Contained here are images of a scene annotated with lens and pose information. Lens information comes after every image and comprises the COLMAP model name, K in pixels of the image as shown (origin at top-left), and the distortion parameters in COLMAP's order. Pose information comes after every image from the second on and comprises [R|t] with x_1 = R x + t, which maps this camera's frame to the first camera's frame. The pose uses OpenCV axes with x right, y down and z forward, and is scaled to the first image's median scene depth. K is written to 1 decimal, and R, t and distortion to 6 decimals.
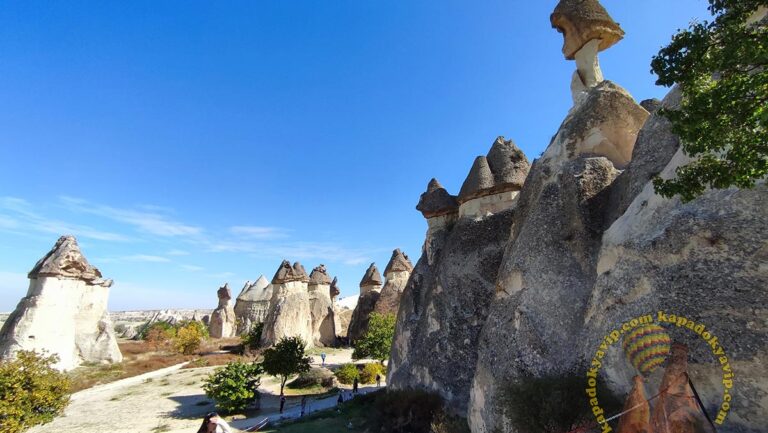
lens RADIAL K [[350.2, 0, 382.1], [0, 350.2, 223.4], [0, 0, 1]] dist [-0.046933, 0.029384]
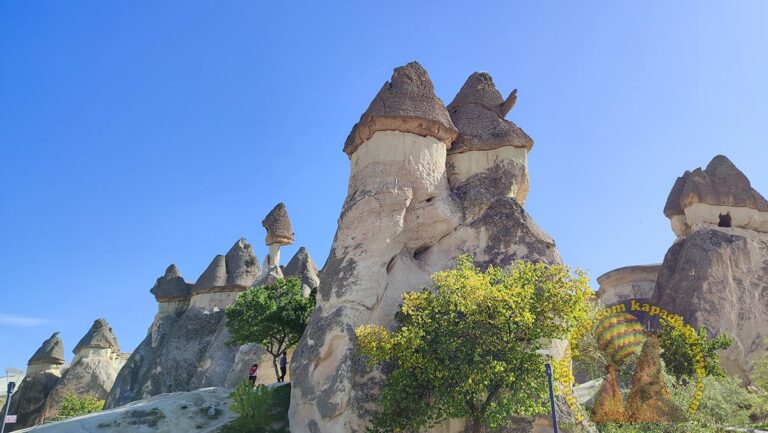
lens RADIAL K [[553.0, 0, 382.1], [0, 553.0, 217.9], [0, 0, 1]] dist [0.044747, -0.060208]
pose [[0.841315, 0.215848, 0.495578, -0.202931], [-0.159015, 0.975074, -0.154741, -0.115358], [-0.516626, 0.051382, 0.854668, -0.848356]]
